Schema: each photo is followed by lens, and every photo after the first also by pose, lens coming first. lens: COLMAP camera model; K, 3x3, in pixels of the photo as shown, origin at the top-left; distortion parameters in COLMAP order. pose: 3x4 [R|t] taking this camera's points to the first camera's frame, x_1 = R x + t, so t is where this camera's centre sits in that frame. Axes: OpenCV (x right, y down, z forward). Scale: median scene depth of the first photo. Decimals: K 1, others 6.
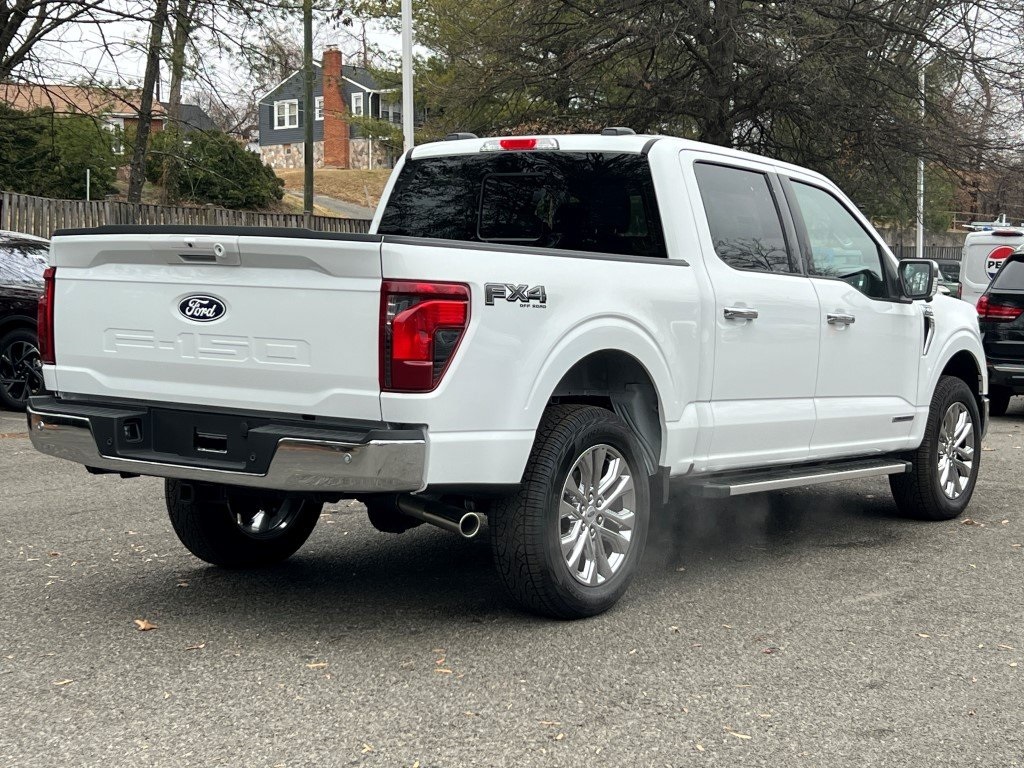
lens RADIAL K [[1717.2, 0, 516.2], [0, 1717.2, 384.4], [0, 0, 1]] dist [0.195496, 0.000000]
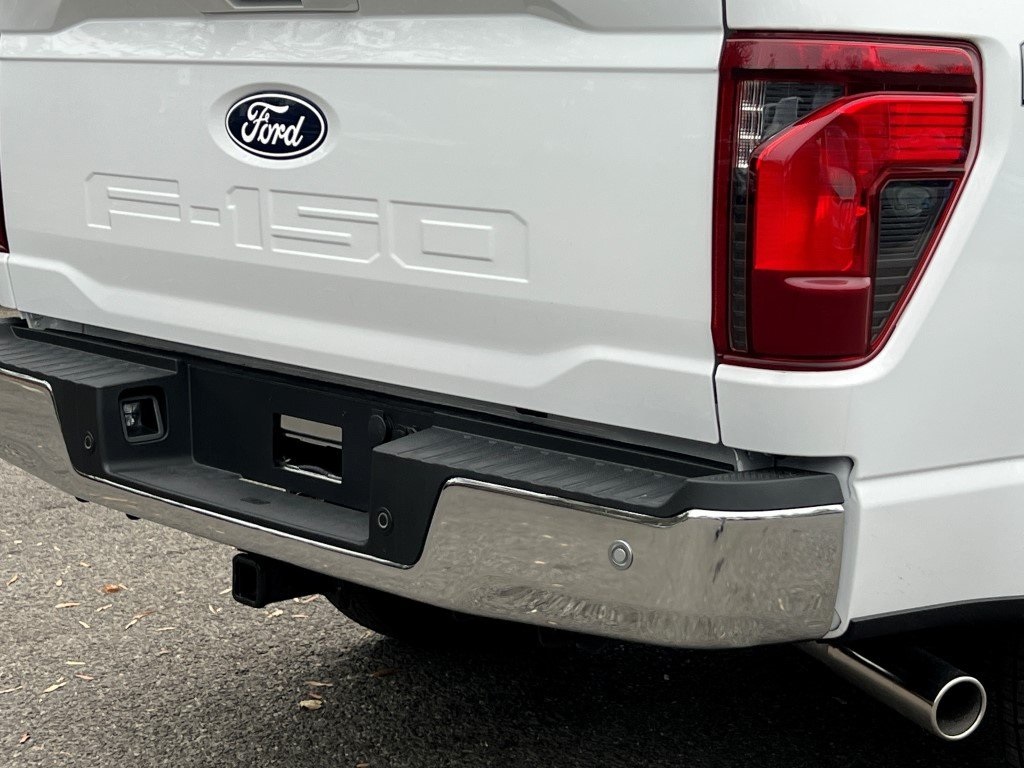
lens RADIAL K [[1912.9, 0, 515.5], [0, 1912.9, 391.8], [0, 0, 1]] dist [0.196452, 0.000000]
pose [[0.981991, 0.014163, -0.188396, -0.043619], [0.004795, 0.994997, 0.099793, -0.027616], [0.188867, -0.098899, 0.977010, 0.585701]]
